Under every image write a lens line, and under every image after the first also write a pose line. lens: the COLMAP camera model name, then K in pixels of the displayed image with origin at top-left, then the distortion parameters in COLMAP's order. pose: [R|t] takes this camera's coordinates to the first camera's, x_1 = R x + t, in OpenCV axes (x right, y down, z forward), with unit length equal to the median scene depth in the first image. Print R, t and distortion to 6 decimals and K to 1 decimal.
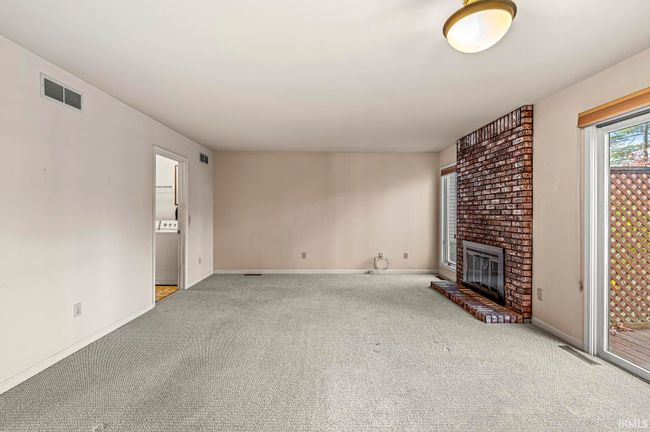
lens RADIAL K [[282.8, 0, 324.8], [0, 282.8, 211.4], [0, 0, 1]] dist [-0.001283, -0.000015]
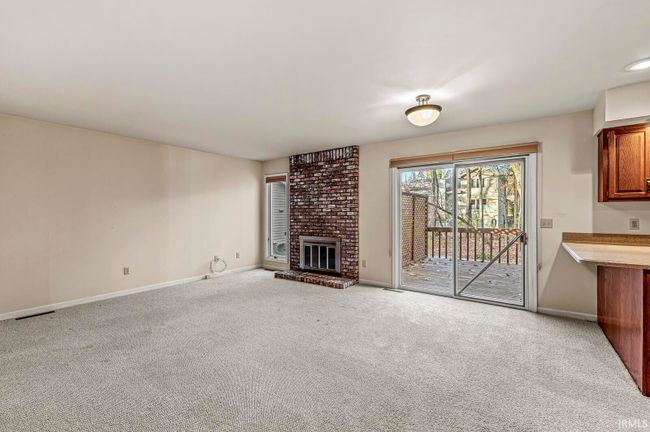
lens RADIAL K [[282.8, 0, 324.8], [0, 282.8, 211.4], [0, 0, 1]] dist [-0.001283, -0.000015]
pose [[0.600200, 0.001533, 0.799849, -0.559061], [0.003496, 0.999984, -0.004540, -0.001674], [-0.799843, 0.005521, 0.600184, 0.165535]]
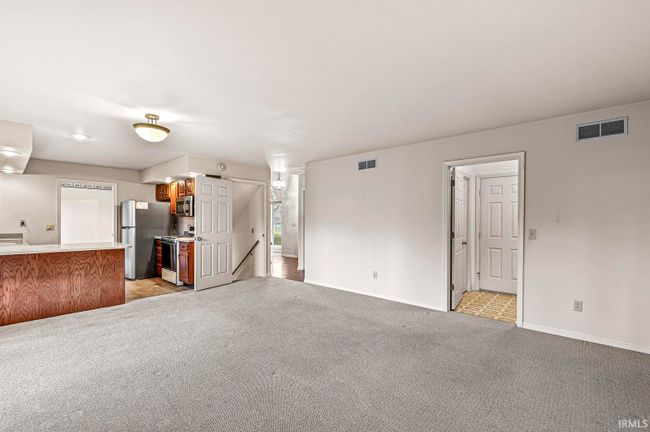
lens RADIAL K [[284.0, 0, 324.5], [0, 284.0, 223.1], [0, 0, 1]] dist [-0.000324, -0.000005]
pose [[-0.672099, 0.003562, -0.740452, 0.508620], [-0.004939, 0.999945, 0.009293, -0.006716], [0.740445, 0.009903, -0.672044, 1.377174]]
